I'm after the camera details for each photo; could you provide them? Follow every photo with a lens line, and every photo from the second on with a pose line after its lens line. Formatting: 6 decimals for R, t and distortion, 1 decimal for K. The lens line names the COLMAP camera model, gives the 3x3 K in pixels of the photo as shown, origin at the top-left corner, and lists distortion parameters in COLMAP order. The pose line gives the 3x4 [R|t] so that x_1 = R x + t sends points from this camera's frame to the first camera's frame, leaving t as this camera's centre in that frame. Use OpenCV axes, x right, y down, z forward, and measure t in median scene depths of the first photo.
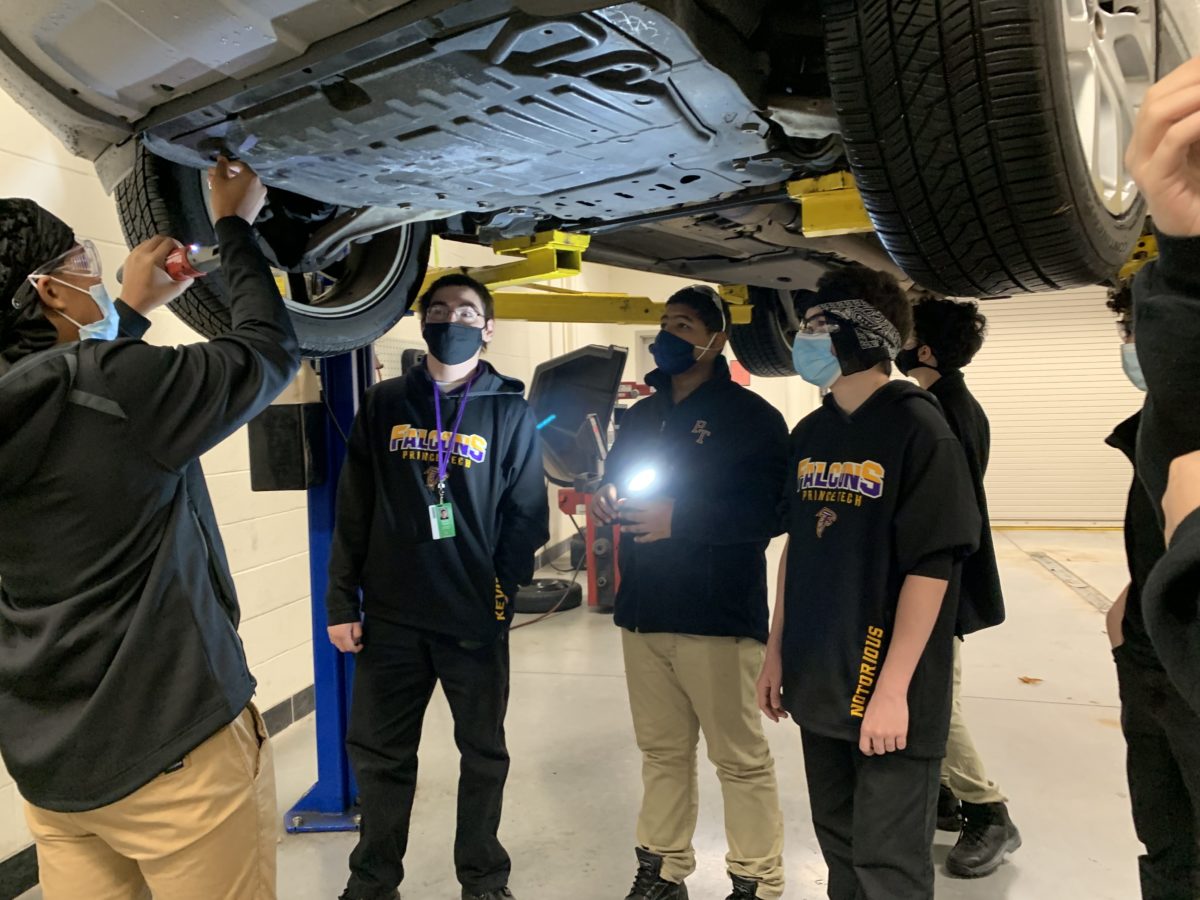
lens RADIAL K [[909.4, 0, 600.0], [0, 909.4, 450.0], [0, 0, 1]] dist [0.475749, -0.001661]
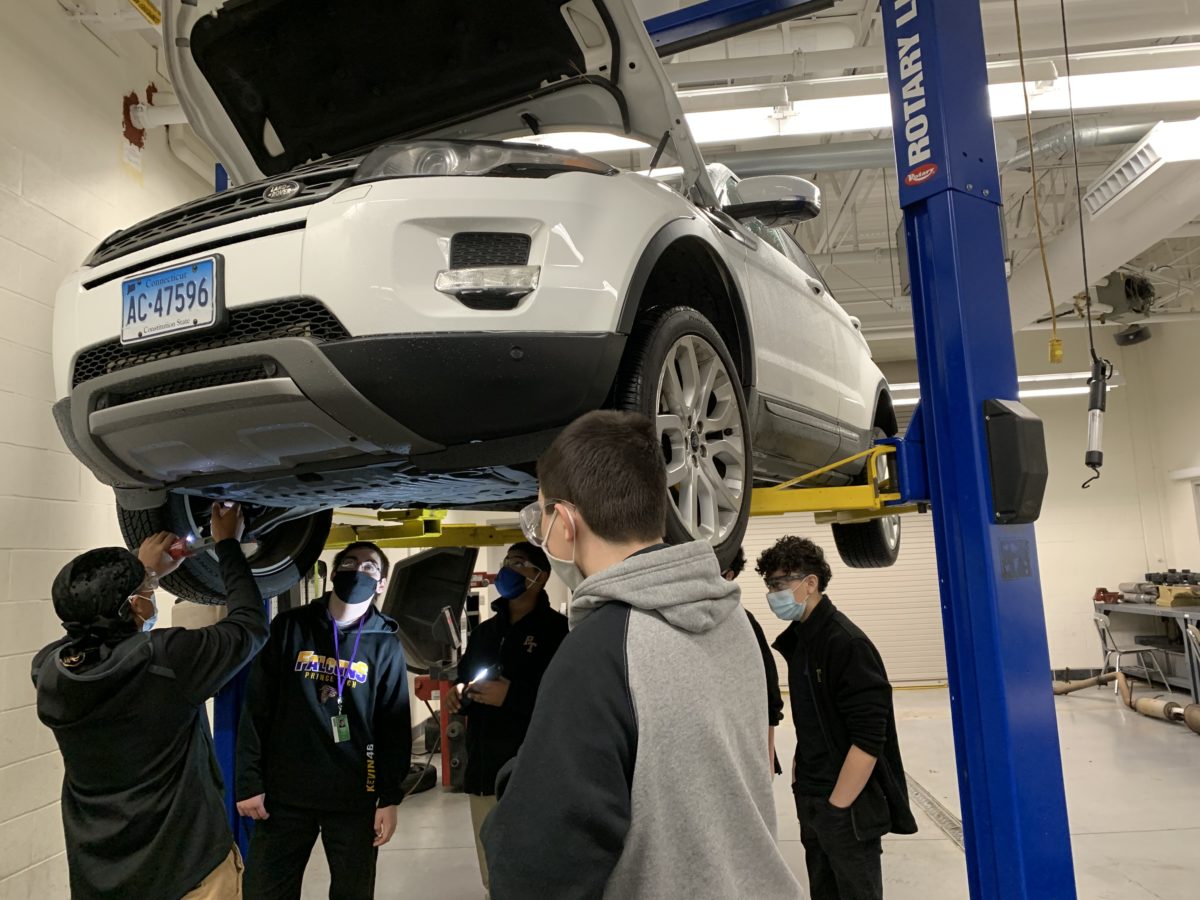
lens RADIAL K [[908.2, 0, 600.0], [0, 908.2, 450.0], [0, 0, 1]] dist [0.067764, 0.002075]
pose [[0.987184, -0.000572, 0.159586, -0.003558], [0.029231, 0.983724, -0.177294, -0.063066], [-0.156887, 0.179687, 0.971133, -0.397780]]
